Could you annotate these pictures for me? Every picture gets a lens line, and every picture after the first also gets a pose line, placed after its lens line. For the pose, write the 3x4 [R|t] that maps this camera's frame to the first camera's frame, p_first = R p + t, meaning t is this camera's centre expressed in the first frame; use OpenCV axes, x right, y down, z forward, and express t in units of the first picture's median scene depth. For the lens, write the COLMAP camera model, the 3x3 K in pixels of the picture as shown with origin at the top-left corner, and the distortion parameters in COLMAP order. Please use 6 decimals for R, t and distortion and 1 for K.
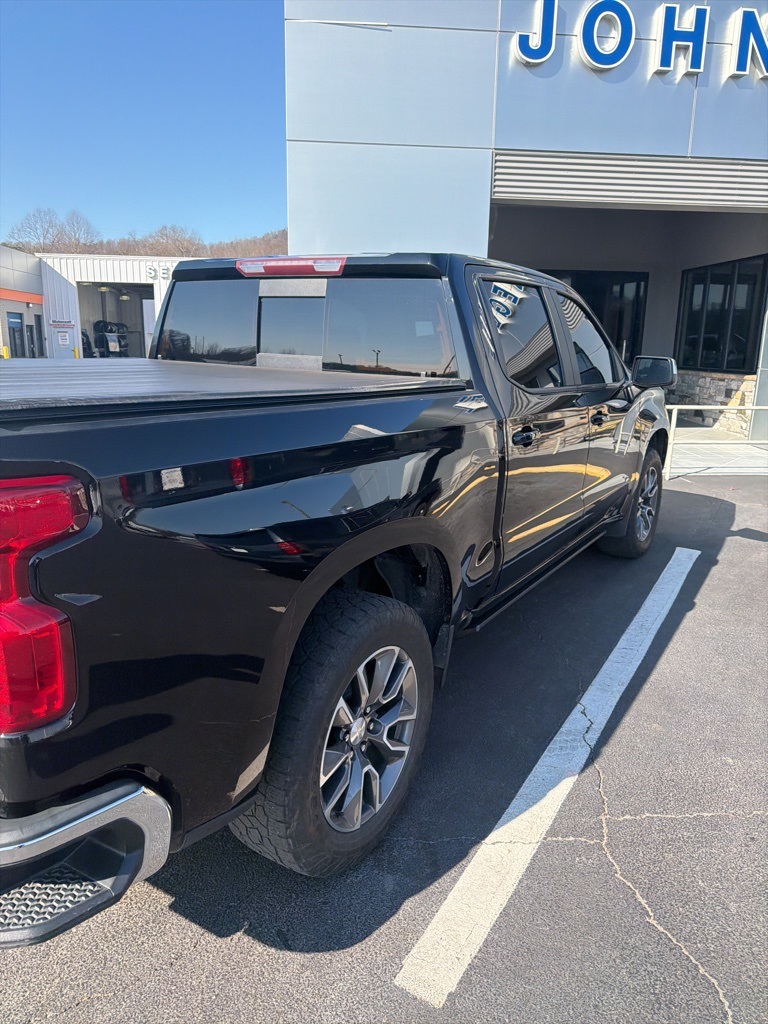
lens RADIAL K [[738.3, 0, 389.6], [0, 738.3, 514.1], [0, 0, 1]] dist [0.006090, 0.009221]
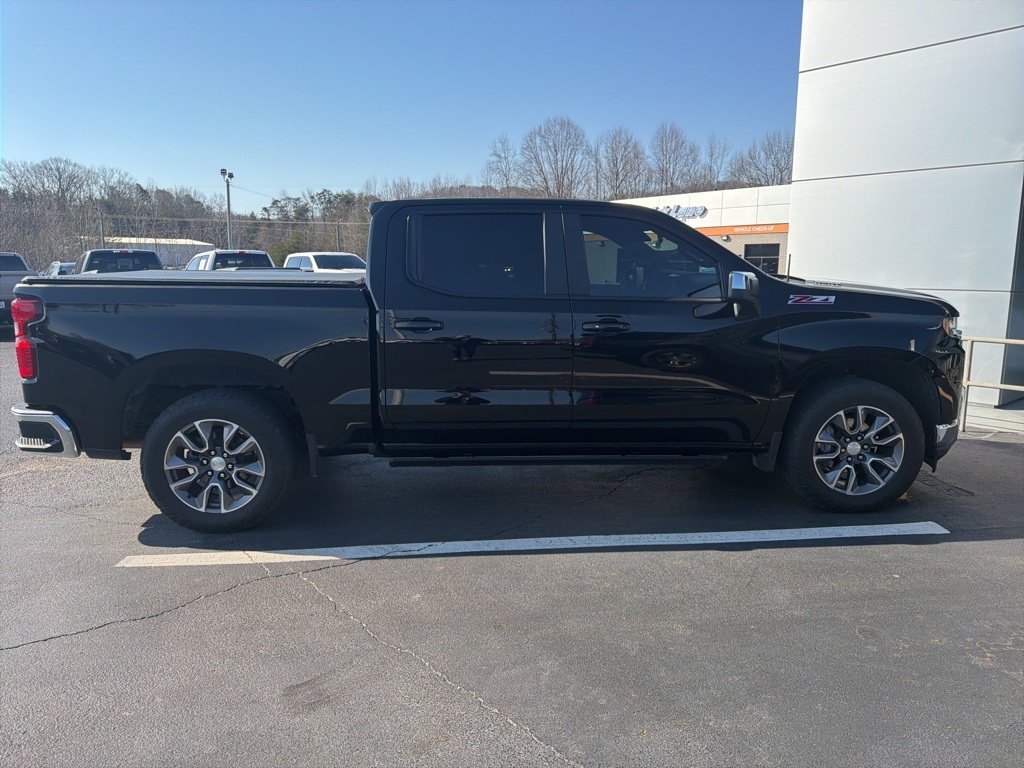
lens RADIAL K [[738.3, 0, 512.9], [0, 738.3, 383.1], [0, 0, 1]] dist [0.006090, 0.009221]
pose [[0.573035, 0.116578, -0.811197, 1.368666], [-0.179857, 0.983589, 0.014300, -0.050274], [0.799551, 0.137705, 0.584598, 0.343632]]
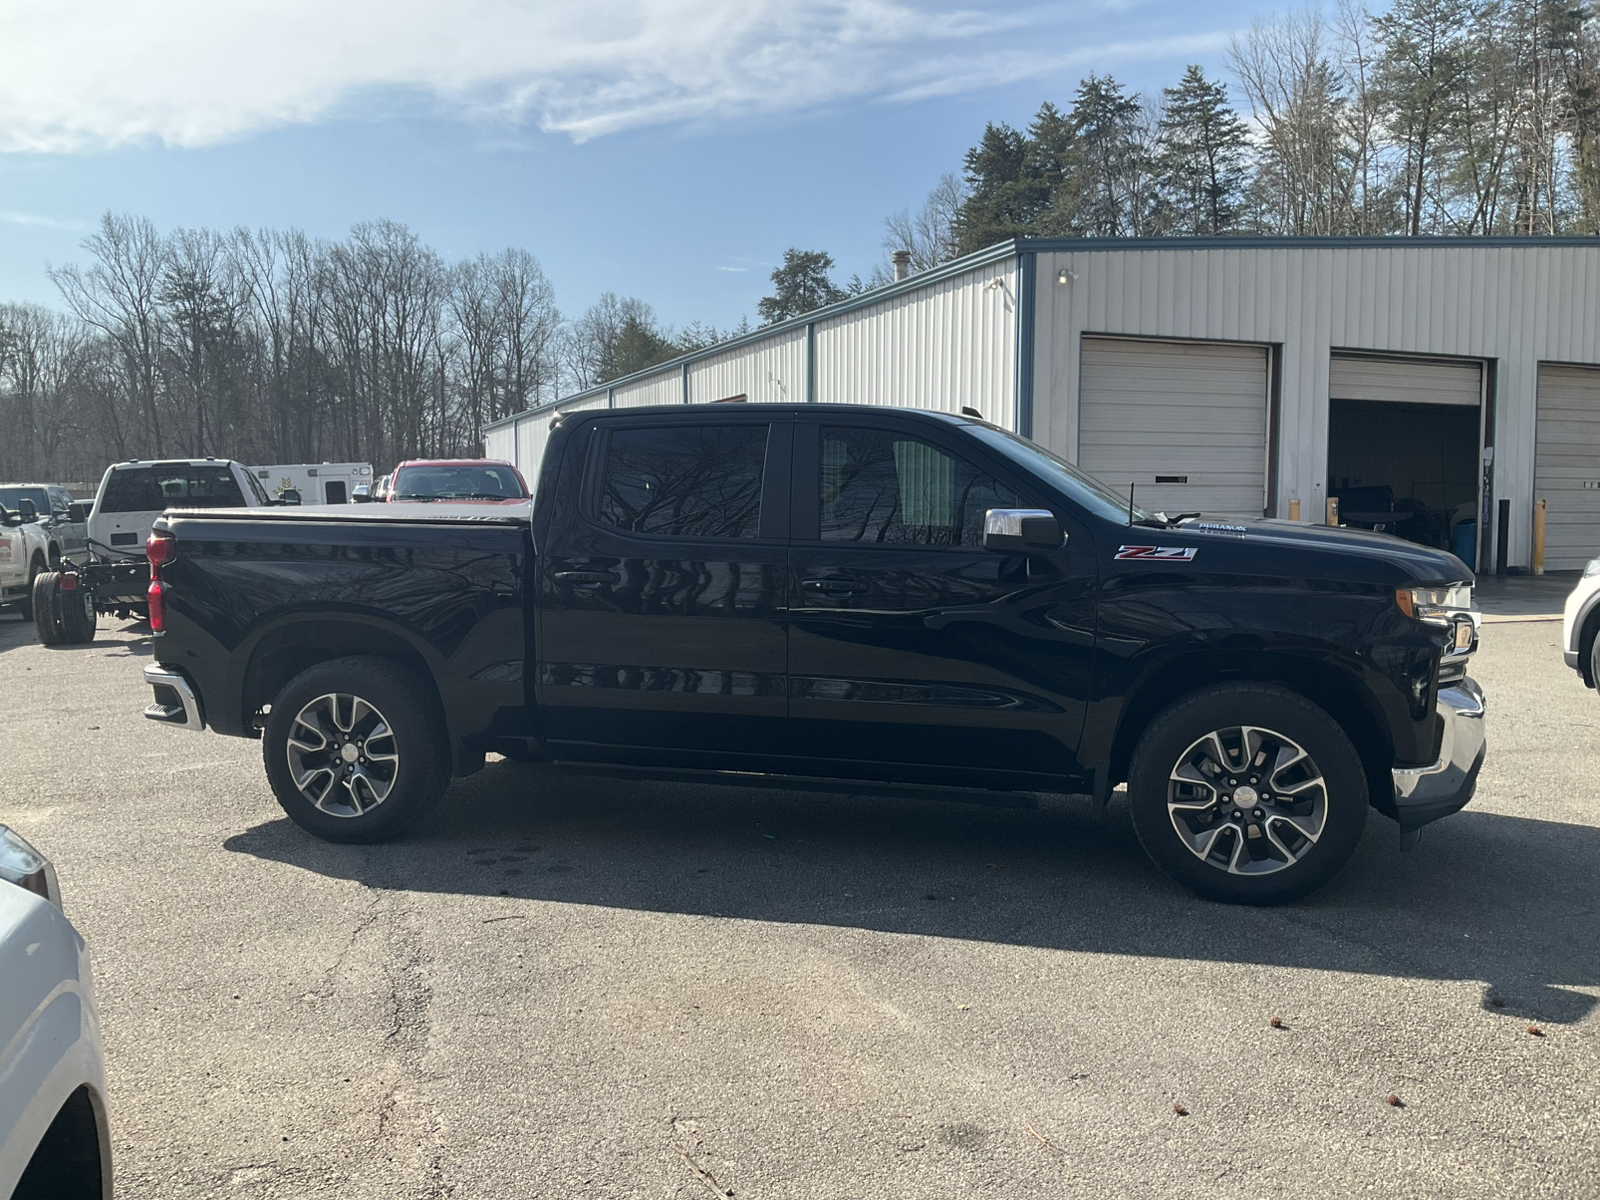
lens RADIAL K [[1340.5, 0, 790.6], [0, 1340.5, 588.7], [0, 0, 1]] dist [0.029620, -0.059021]
pose [[0.277559, 0.051170, -0.959345, 1.965330], [-0.220758, 0.975257, -0.011852, -0.127768], [0.935001, 0.215072, 0.281988, 0.725116]]
